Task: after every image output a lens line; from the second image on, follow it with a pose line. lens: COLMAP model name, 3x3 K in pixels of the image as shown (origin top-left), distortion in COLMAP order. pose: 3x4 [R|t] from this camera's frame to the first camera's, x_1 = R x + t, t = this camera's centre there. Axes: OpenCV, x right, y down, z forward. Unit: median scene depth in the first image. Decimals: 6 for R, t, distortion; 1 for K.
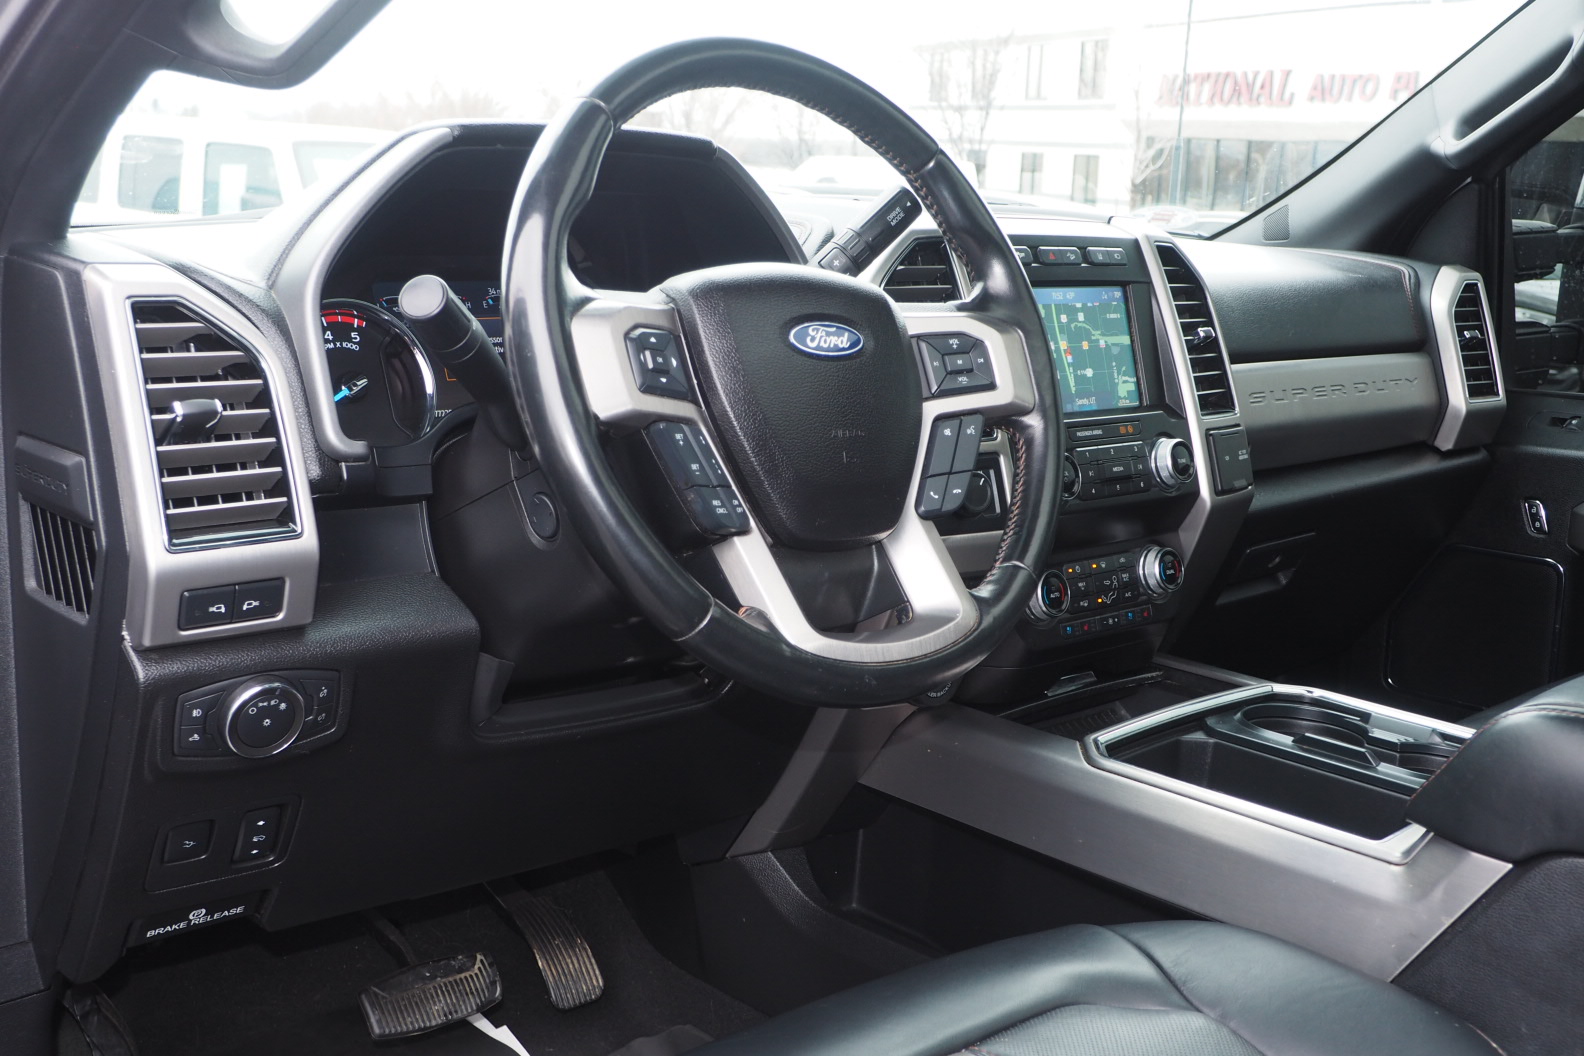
lens RADIAL K [[1655.8, 0, 793.5], [0, 1655.8, 481.1], [0, 0, 1]] dist [-0.007123, -0.000877]
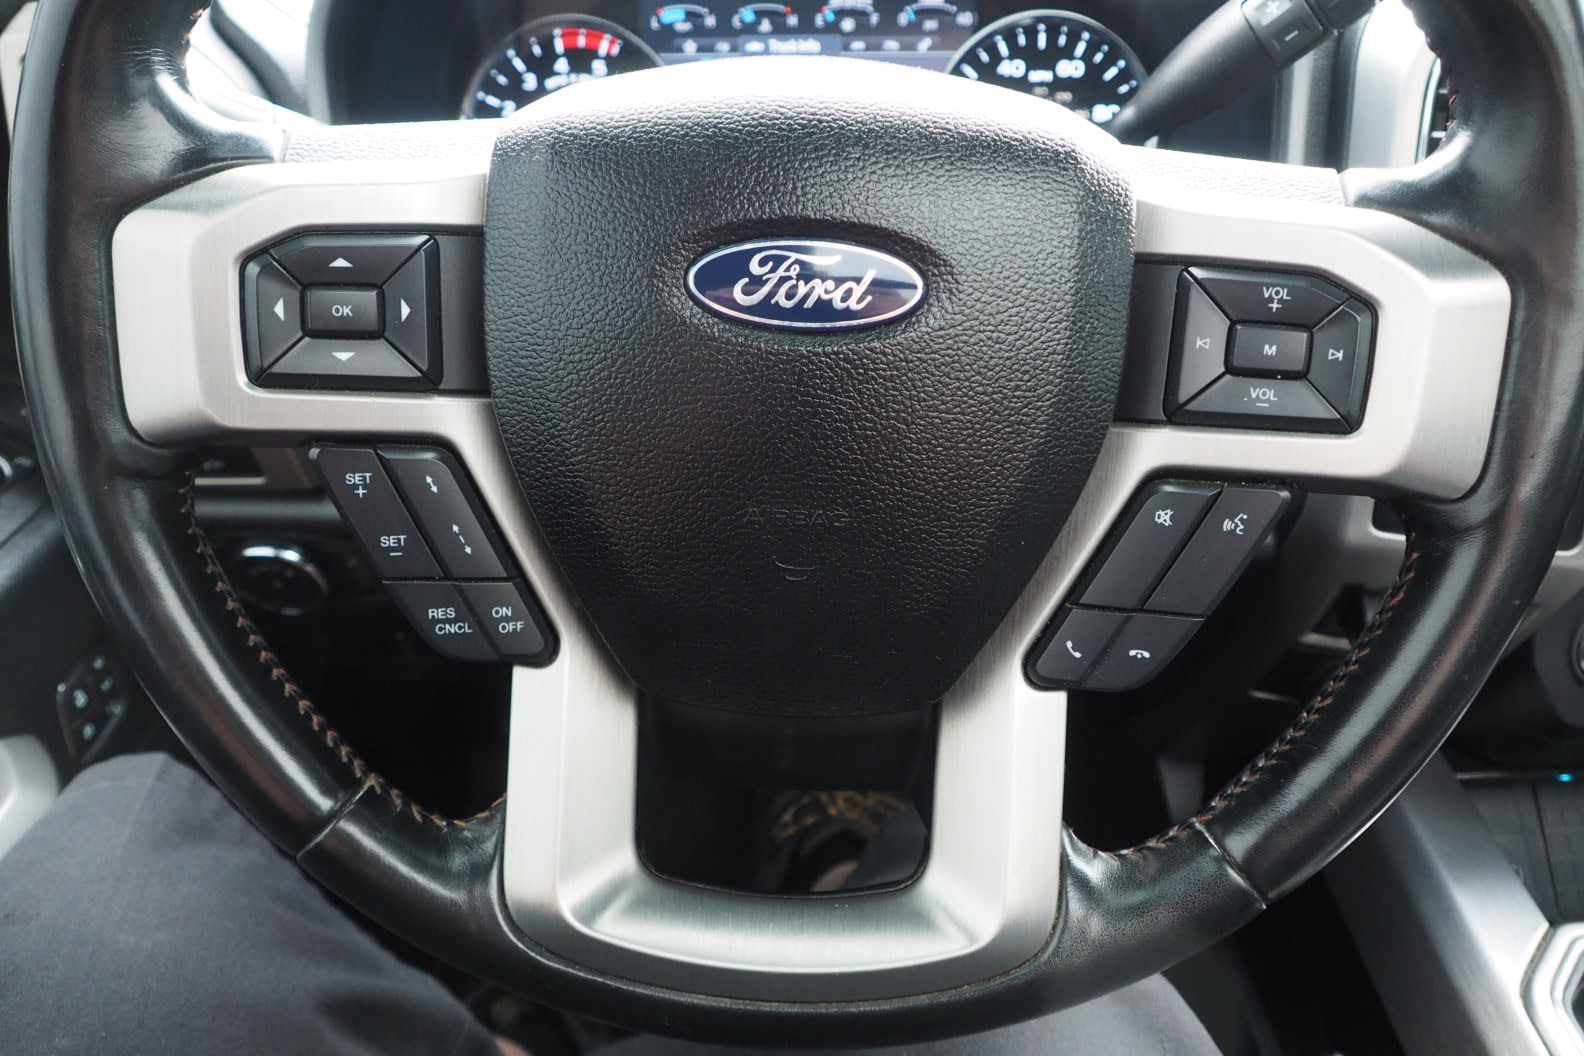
lens RADIAL K [[1118.8, 0, 792.0], [0, 1118.8, 528.0], [0, 0, 1]] dist [-0.003521, -0.029953]
pose [[0.735670, 0.345136, -0.582813, 0.156451], [-0.078567, 0.898116, 0.432683, -0.117412], [0.672768, -0.272522, 0.687833, 0.607766]]
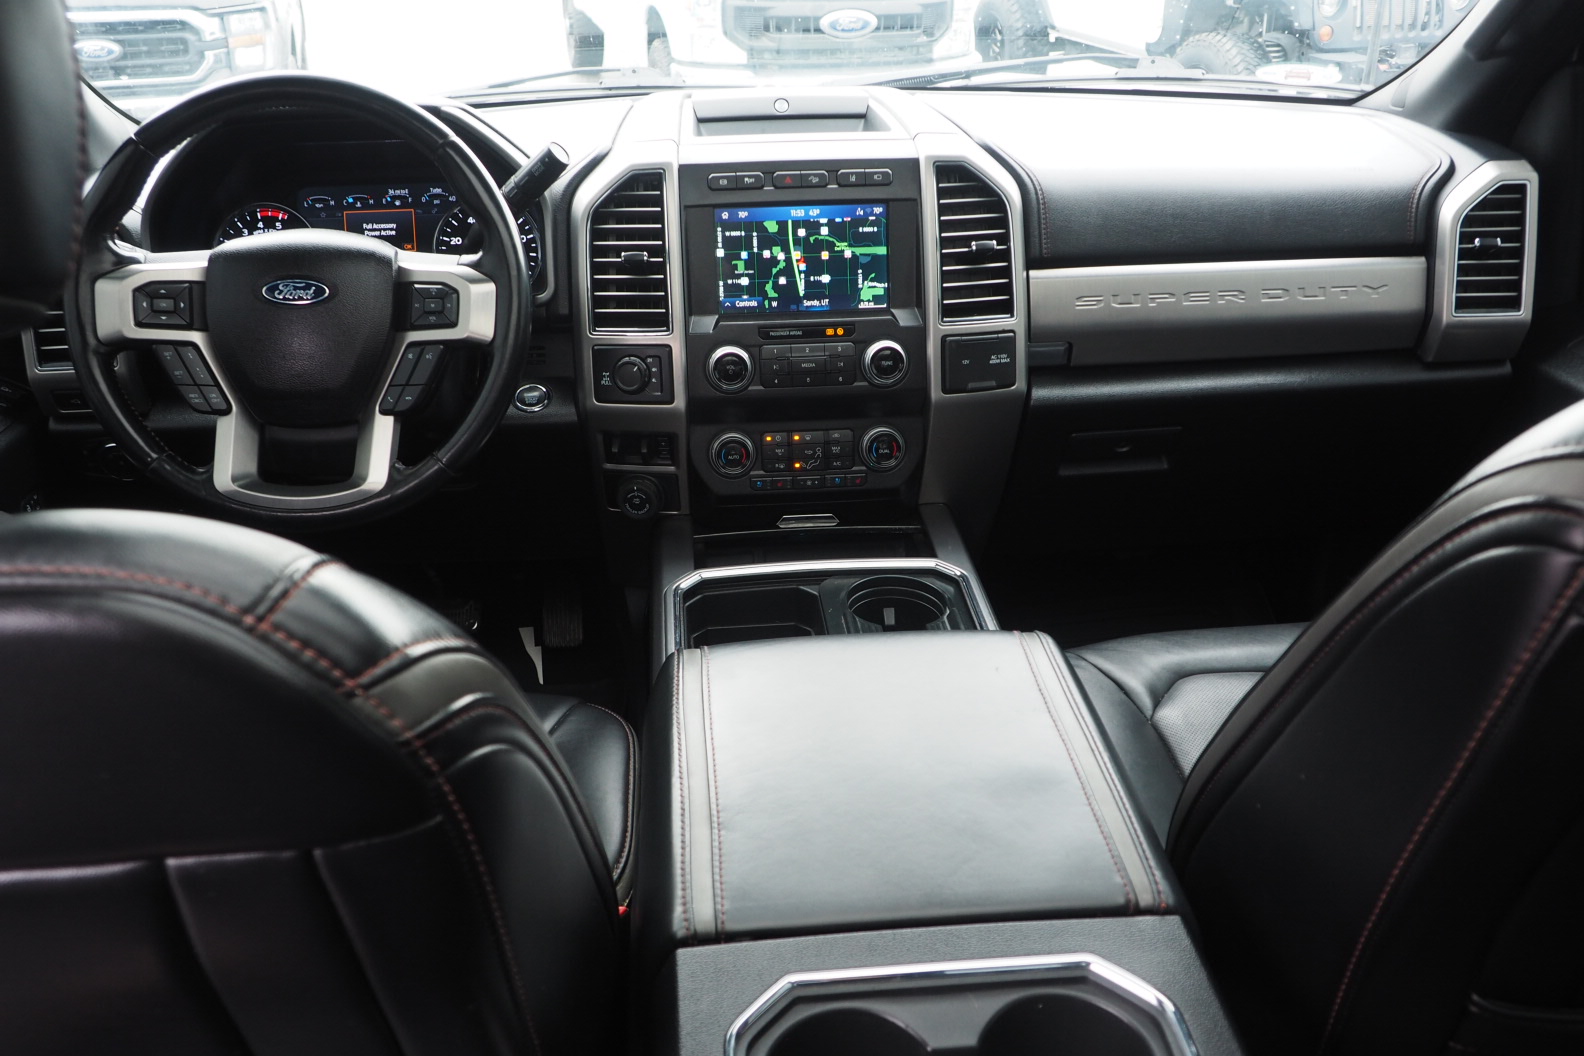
lens RADIAL K [[1372.3, 0, 792.0], [0, 1372.3, 528.0], [0, 0, 1]] dist [0.001020, 0.005692]
pose [[0.791345, 0.226246, -0.567967, 0.879141], [-0.058763, 0.952853, 0.297689, -0.216005], [0.608539, -0.202200, 0.767330, 0.208840]]
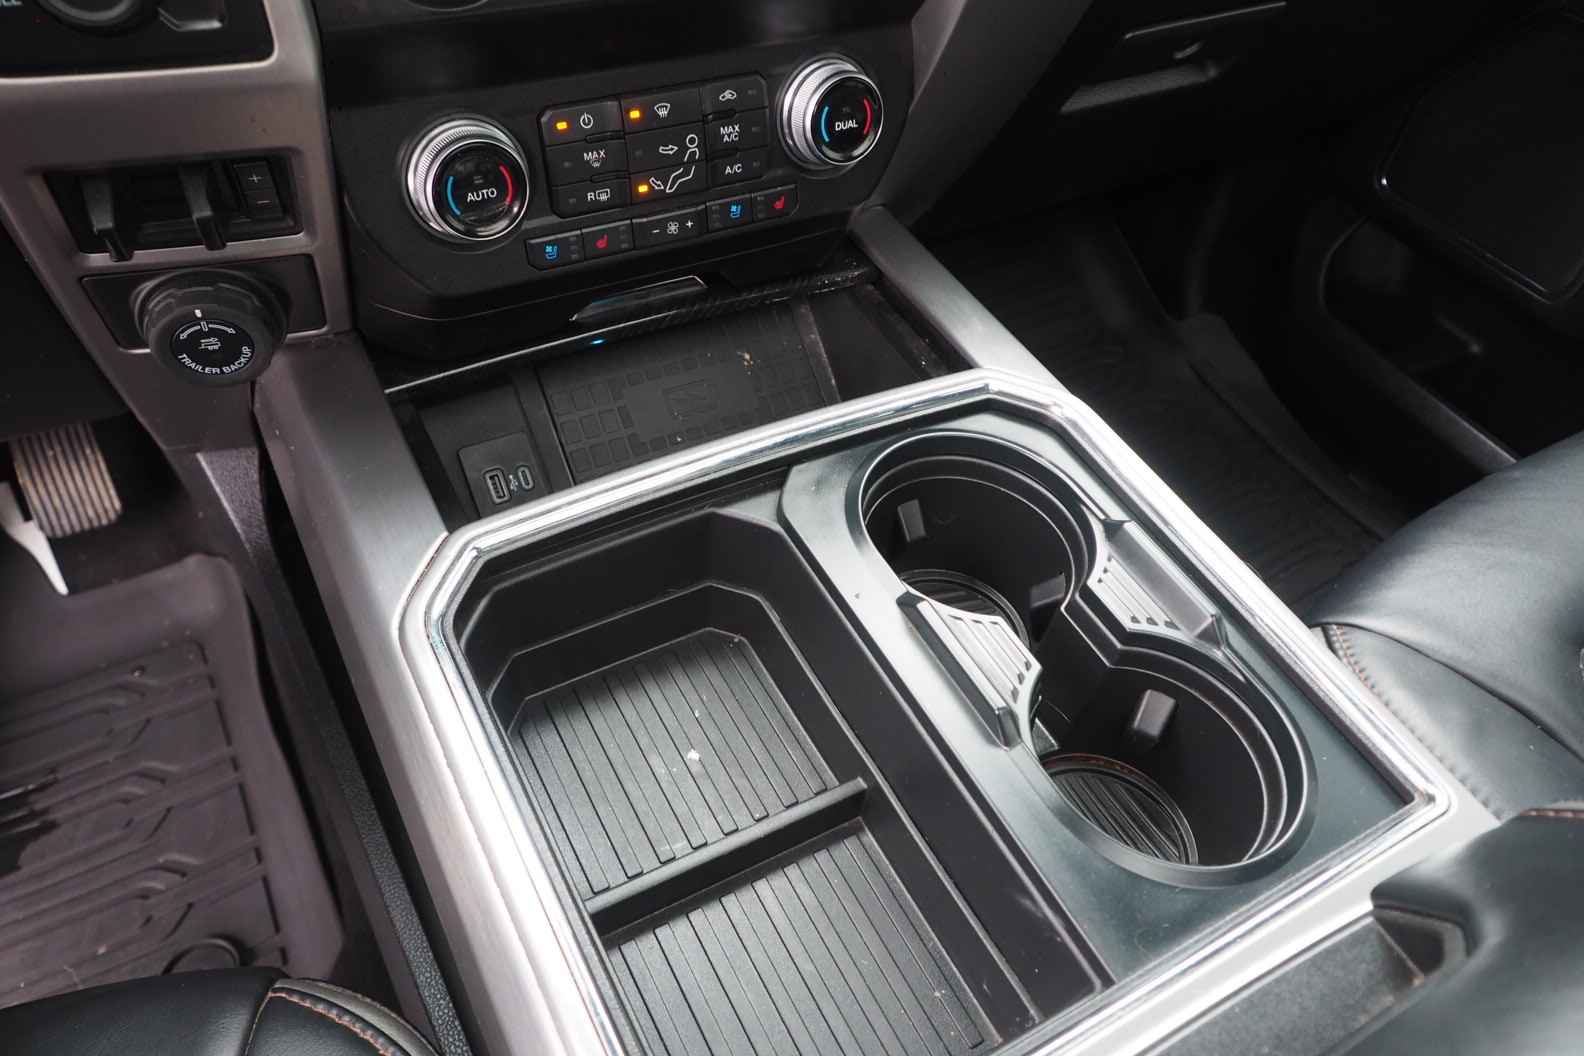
lens RADIAL K [[1118.8, 0, 792.0], [0, 1118.8, 528.0], [0, 0, 1]] dist [-0.003521, -0.029953]
pose [[0.971729, 0.208177, -0.111375, 0.318325], [-0.095866, 0.779000, 0.619651, -0.064225], [0.215759, -0.591456, 0.776935, 0.779608]]
